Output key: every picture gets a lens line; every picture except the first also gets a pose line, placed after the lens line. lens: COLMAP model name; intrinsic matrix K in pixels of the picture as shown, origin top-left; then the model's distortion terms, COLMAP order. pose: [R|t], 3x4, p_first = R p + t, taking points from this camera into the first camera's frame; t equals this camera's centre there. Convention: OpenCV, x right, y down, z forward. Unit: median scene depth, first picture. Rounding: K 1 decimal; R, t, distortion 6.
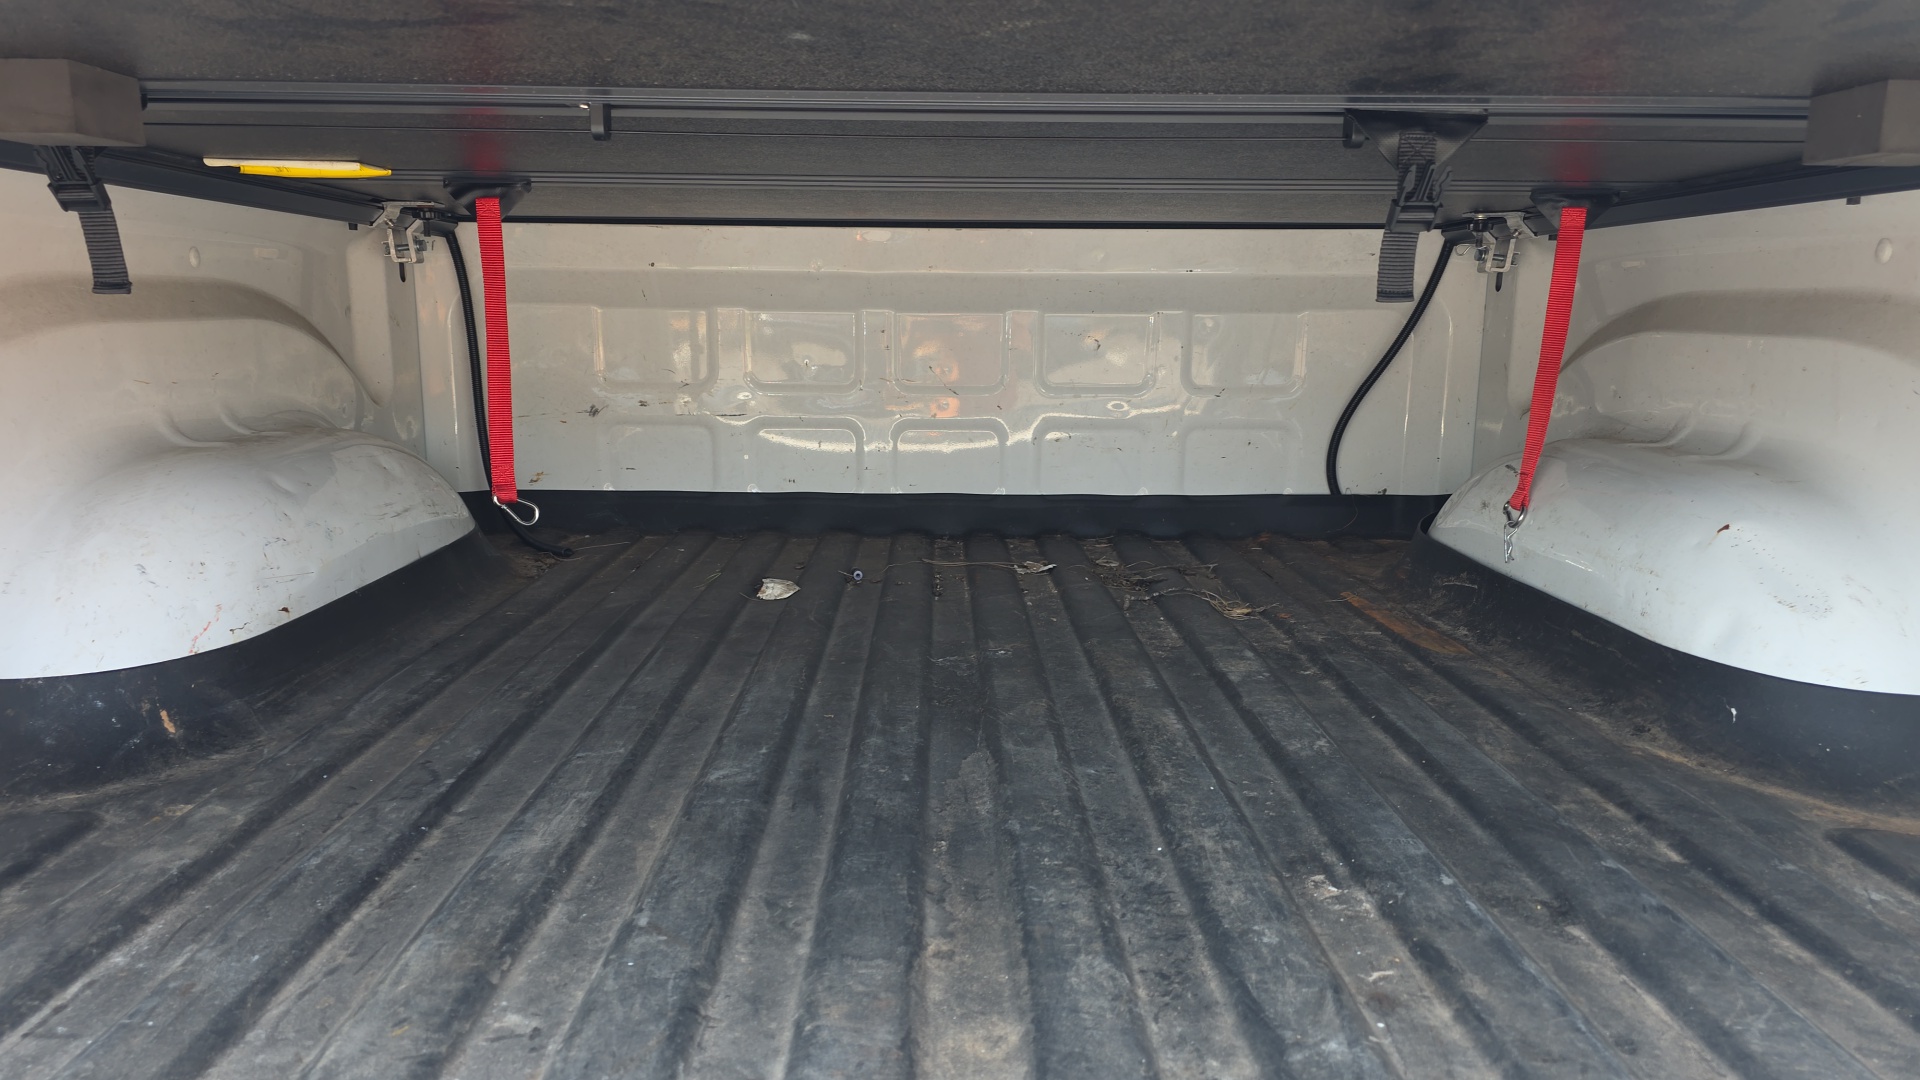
lens RADIAL K [[1306.1, 0, 954.6], [0, 1306.1, 544.6], [0, 0, 1]] dist [0.038286, -0.052765]
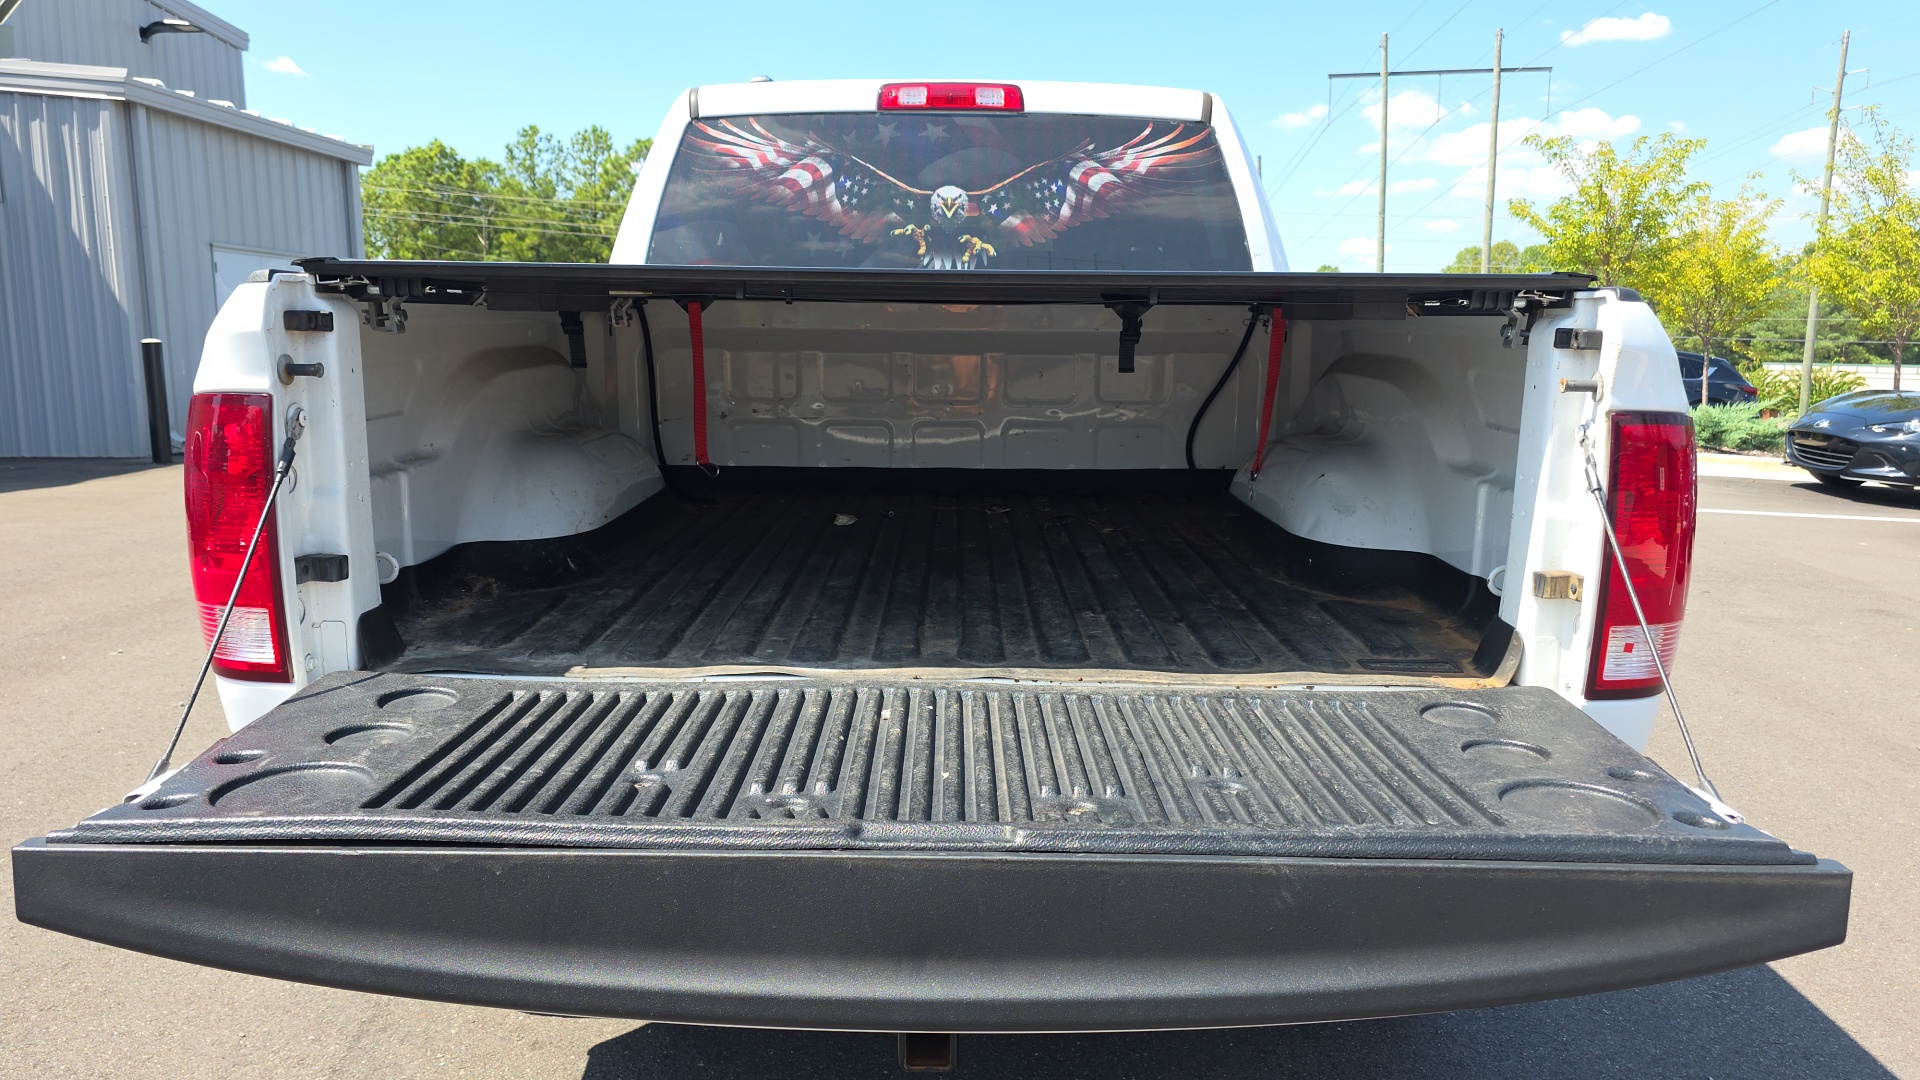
lens RADIAL K [[1306.1, 0, 965.3], [0, 1306.1, 537.9], [0, 0, 1]] dist [0.038286, -0.052765]
pose [[0.999976, 0.002688, -0.006415, 0.040410], [-0.002723, 0.999982, -0.005402, 0.080102], [0.006400, 0.005420, 0.999965, -0.860854]]
